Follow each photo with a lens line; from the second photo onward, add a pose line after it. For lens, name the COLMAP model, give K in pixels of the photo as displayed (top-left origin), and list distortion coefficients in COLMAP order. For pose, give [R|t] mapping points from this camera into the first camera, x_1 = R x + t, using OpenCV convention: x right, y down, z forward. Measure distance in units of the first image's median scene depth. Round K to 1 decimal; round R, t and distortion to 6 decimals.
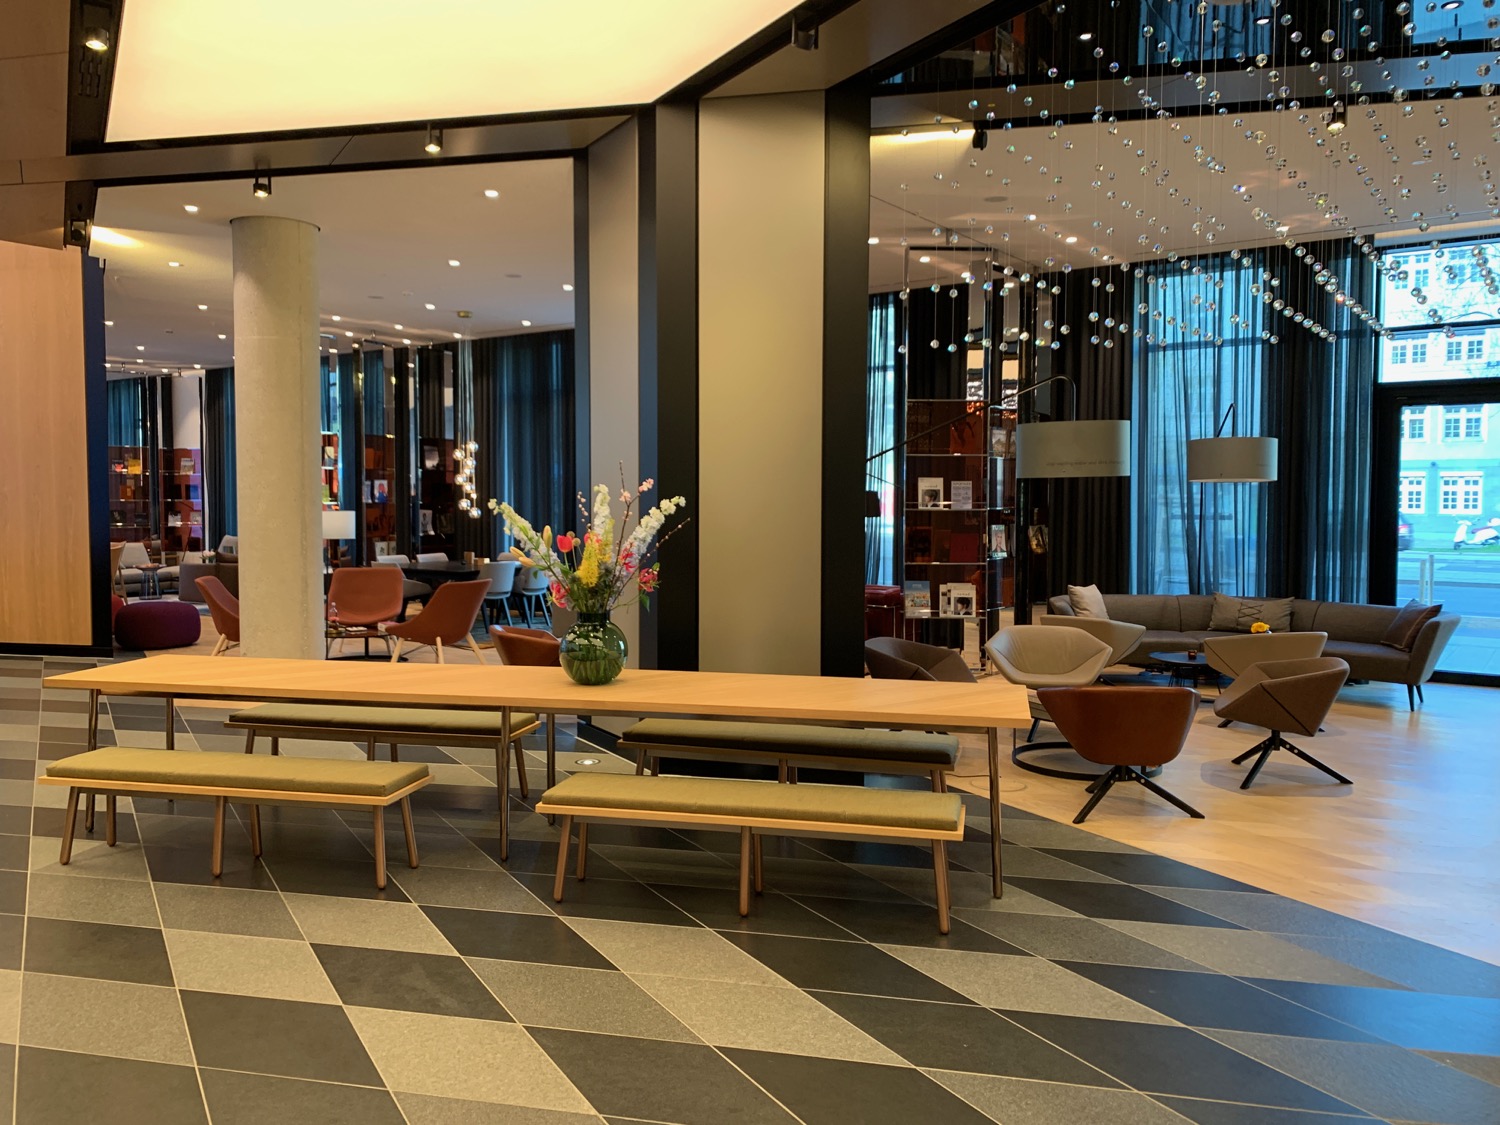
lens RADIAL K [[1109.8, 0, 739.3], [0, 1109.8, 550.1], [0, 0, 1]] dist [-0.017148, -0.016853]
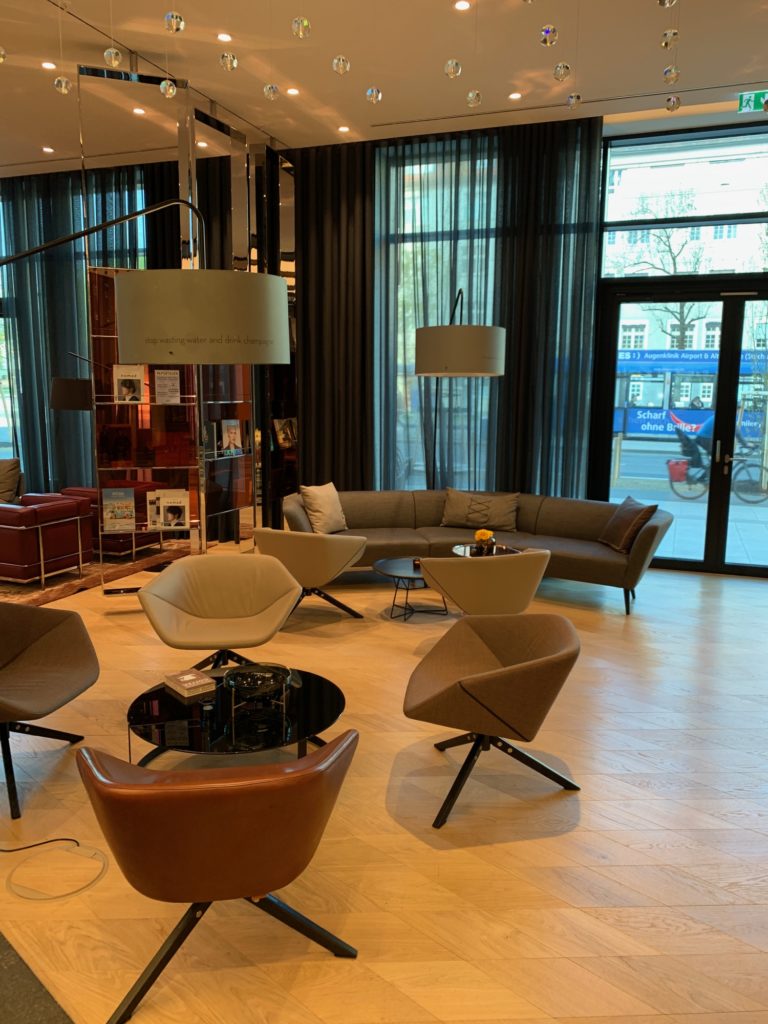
lens RADIAL K [[757.6, 0, 386.2], [0, 757.6, 512.0], [0, 0, 1]] dist [-0.017148, -0.016853]
pose [[0.960806, -0.037604, 0.274659, 0.194535], [0.004926, 0.992917, 0.118709, -0.022566], [-0.277178, -0.112704, 0.954186, 0.371924]]
